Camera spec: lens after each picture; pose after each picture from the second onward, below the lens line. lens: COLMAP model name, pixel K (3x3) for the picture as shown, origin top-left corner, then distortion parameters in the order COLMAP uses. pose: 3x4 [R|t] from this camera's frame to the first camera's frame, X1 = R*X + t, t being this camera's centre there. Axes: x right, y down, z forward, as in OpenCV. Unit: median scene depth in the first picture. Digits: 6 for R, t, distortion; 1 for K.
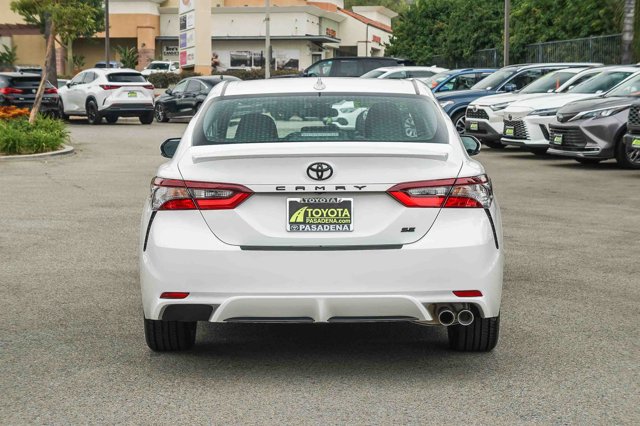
lens RADIAL K [[1543.8, 0, 320.0], [0, 1543.8, 213.0], [0, 0, 1]] dist [0.316080, -0.320733]
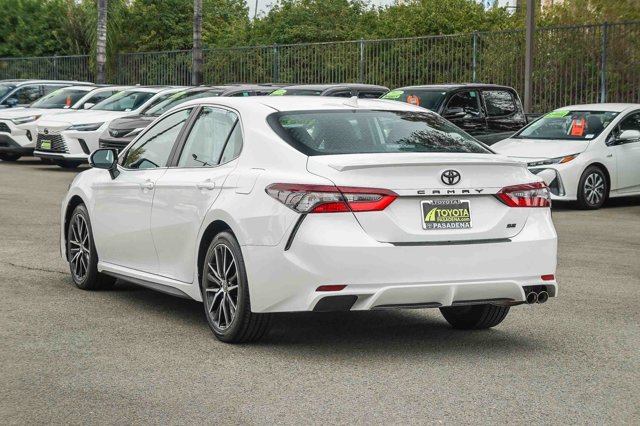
lens RADIAL K [[1543.8, 0, 320.0], [0, 1543.8, 213.0], [0, 0, 1]] dist [0.316080, -0.320733]
pose [[0.853526, -0.013356, 0.520879, -0.692622], [0.018795, 0.999810, -0.005161, 0.004275], [-0.520711, 0.014195, 0.853615, 0.045145]]
